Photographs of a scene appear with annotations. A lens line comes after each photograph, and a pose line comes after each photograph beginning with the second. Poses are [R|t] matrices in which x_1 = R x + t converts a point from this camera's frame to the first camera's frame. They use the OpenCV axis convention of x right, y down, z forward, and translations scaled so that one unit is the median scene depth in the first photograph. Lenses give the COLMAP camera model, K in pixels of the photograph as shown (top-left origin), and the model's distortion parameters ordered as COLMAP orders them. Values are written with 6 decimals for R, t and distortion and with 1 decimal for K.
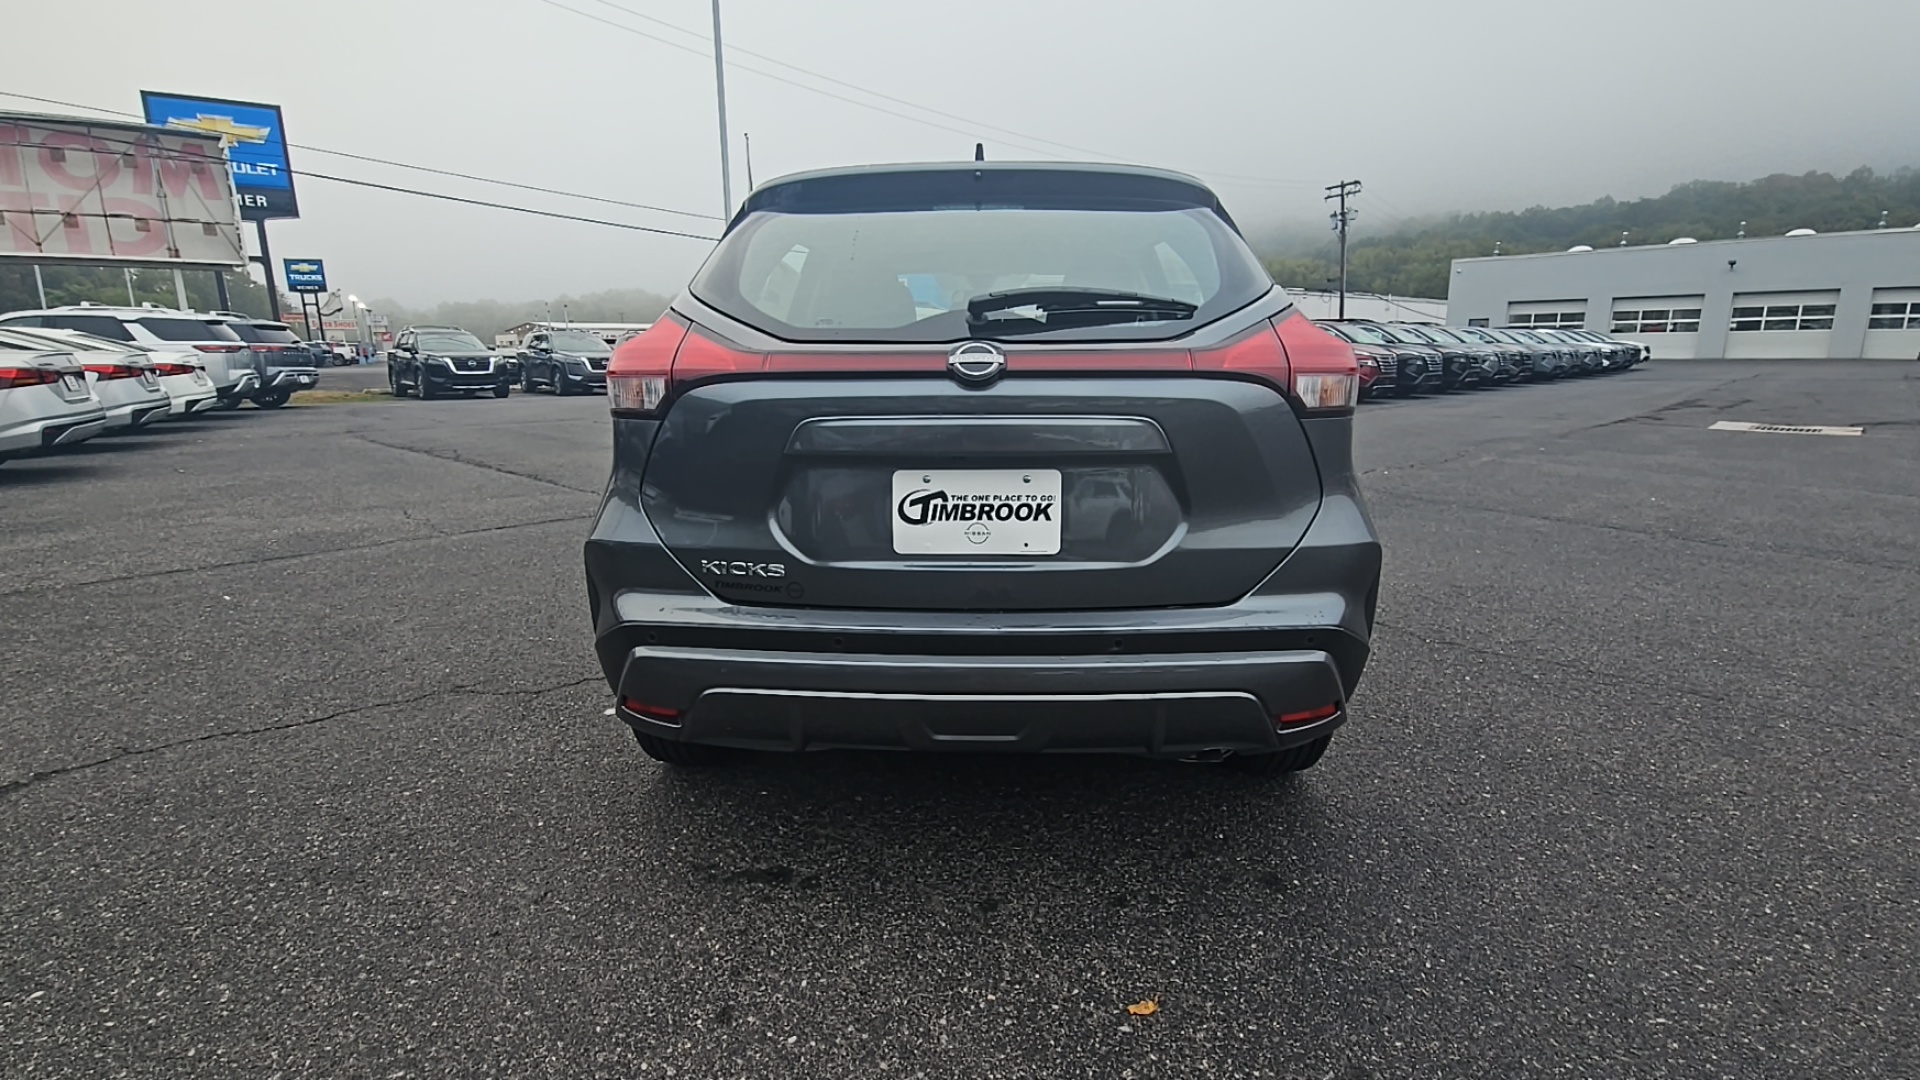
lens RADIAL K [[860.0, 0, 951.2], [0, 860.0, 536.3], [0, 0, 1]] dist [0.012634, -0.011094]
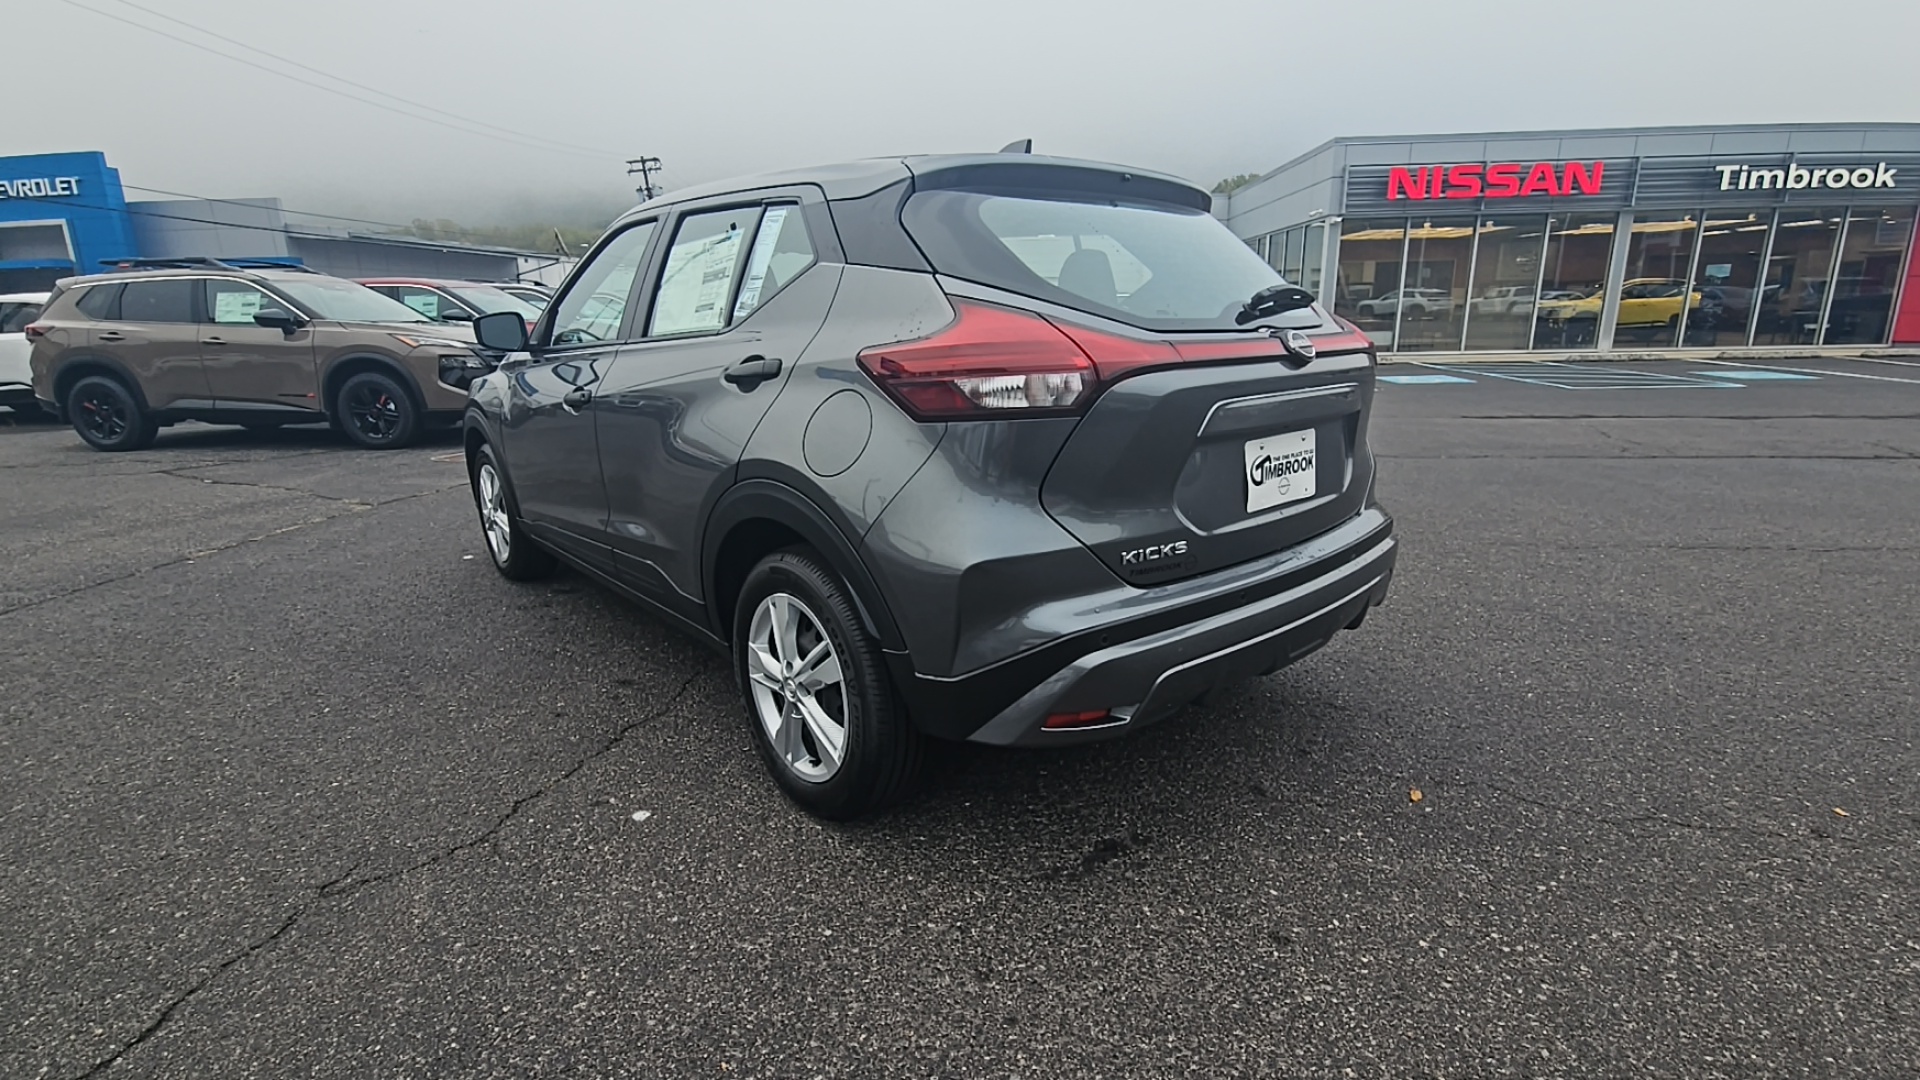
lens RADIAL K [[860.0, 0, 976.7], [0, 860.0, 546.9], [0, 0, 1]] dist [0.012634, -0.011094]
pose [[0.728167, -0.182017, 0.660790, -0.994534], [0.156563, 0.982776, 0.098183, -0.096176], [-0.667279, 0.031962, 0.744122, 0.341422]]
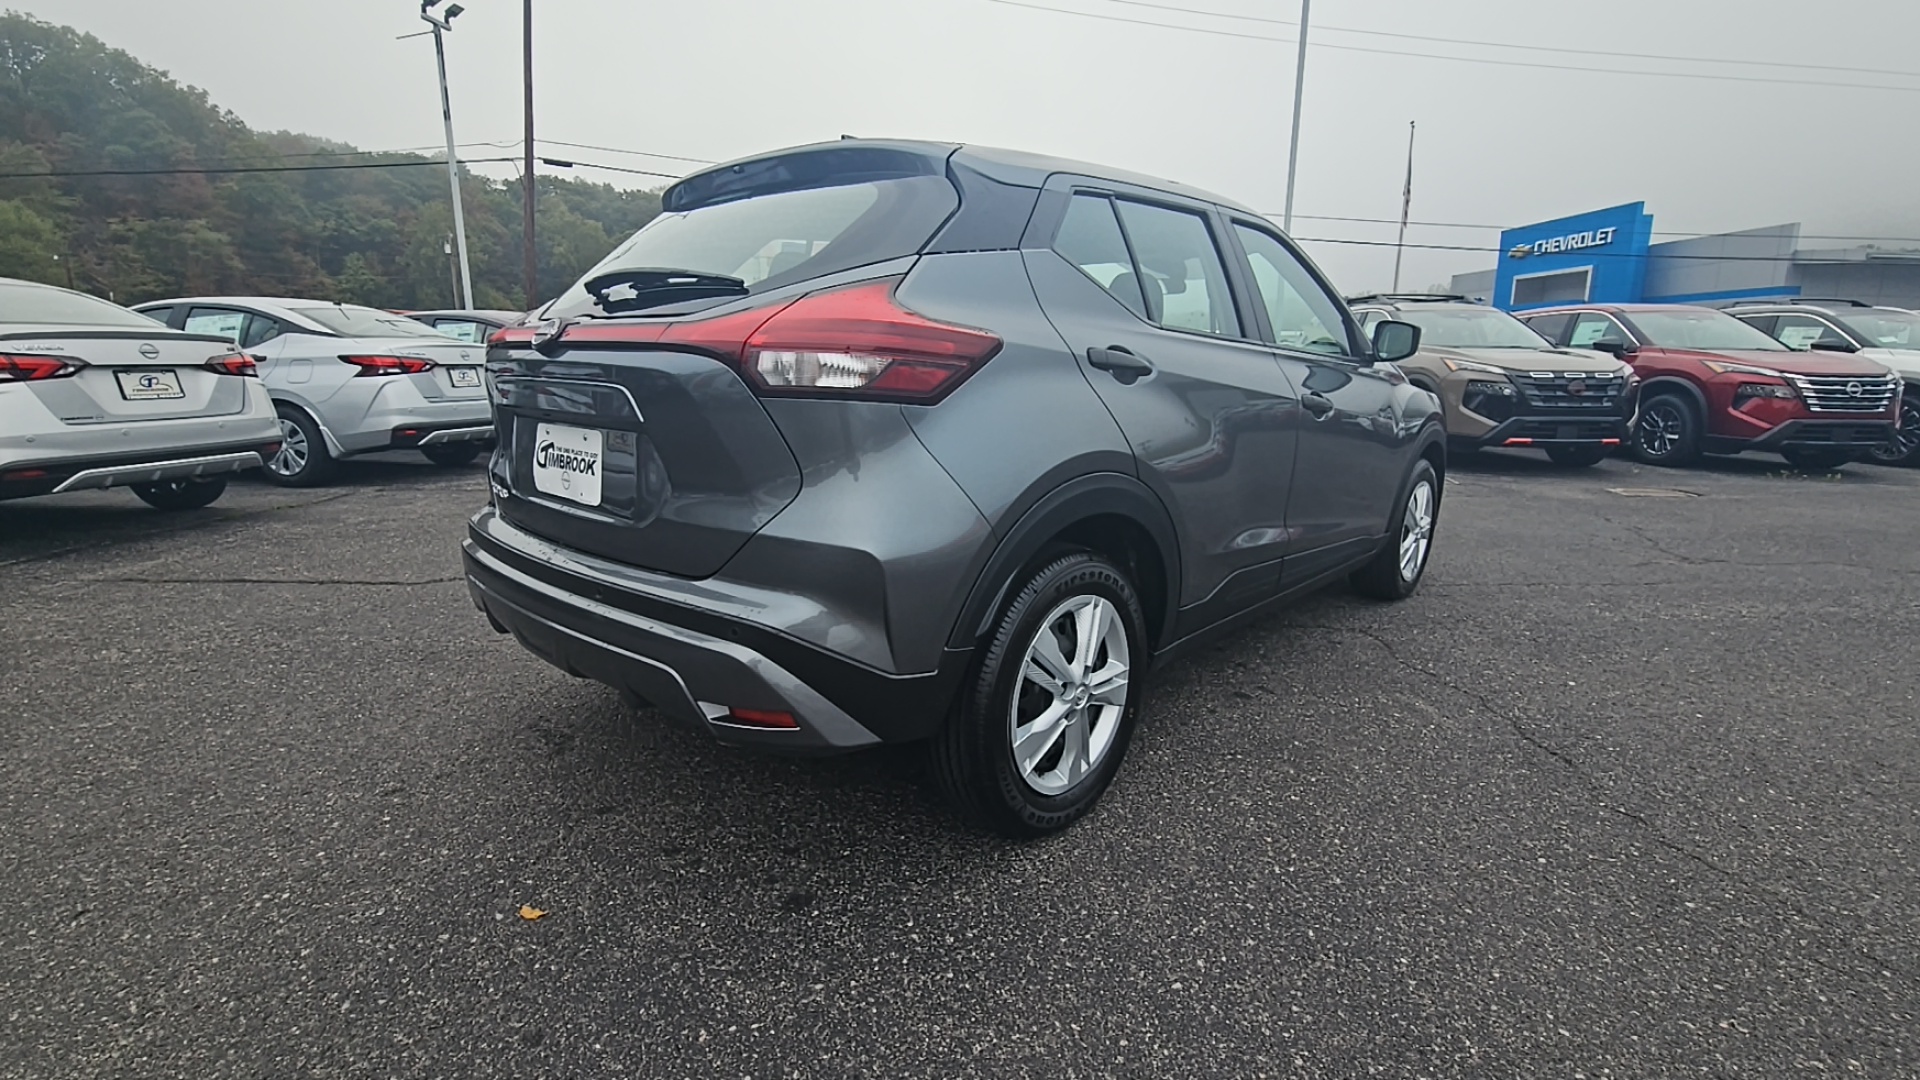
lens RADIAL K [[860.0, 0, 950.1], [0, 860.0, 541.0], [0, 0, 1]] dist [0.012634, -0.011094]
pose [[0.756462, 0.149781, -0.636657, 1.065265], [-0.152847, 0.986954, 0.050582, -0.055352], [0.635927, 0.059048, 0.769487, 0.384274]]
